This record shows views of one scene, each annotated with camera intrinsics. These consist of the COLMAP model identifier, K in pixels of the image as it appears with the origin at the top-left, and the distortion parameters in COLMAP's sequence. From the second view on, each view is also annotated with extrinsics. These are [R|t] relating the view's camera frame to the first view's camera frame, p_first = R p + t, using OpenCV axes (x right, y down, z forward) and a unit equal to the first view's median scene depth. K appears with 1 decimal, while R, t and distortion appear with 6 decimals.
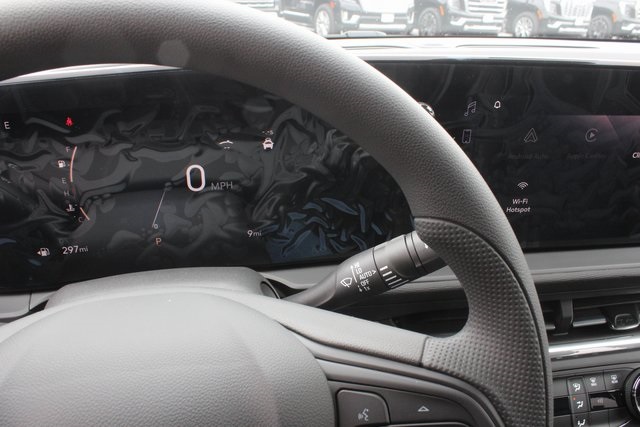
lens RADIAL K [[618.9, 0, 324.7], [0, 618.9, 215.5], [0, 0, 1]] dist [-0.129231, 0.000000]
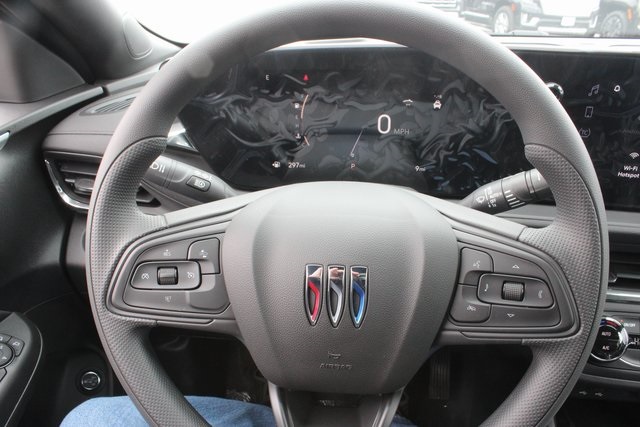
lens RADIAL K [[595.4, 0, 315.2], [0, 595.4, 216.4], [0, 0, 1]] dist [-0.024736, 0.000000]
pose [[0.954958, 0.124401, -0.269407, 0.042217], [-0.121038, 0.992220, 0.029128, 0.136009], [0.270935, 0.004793, 0.962586, -0.407775]]
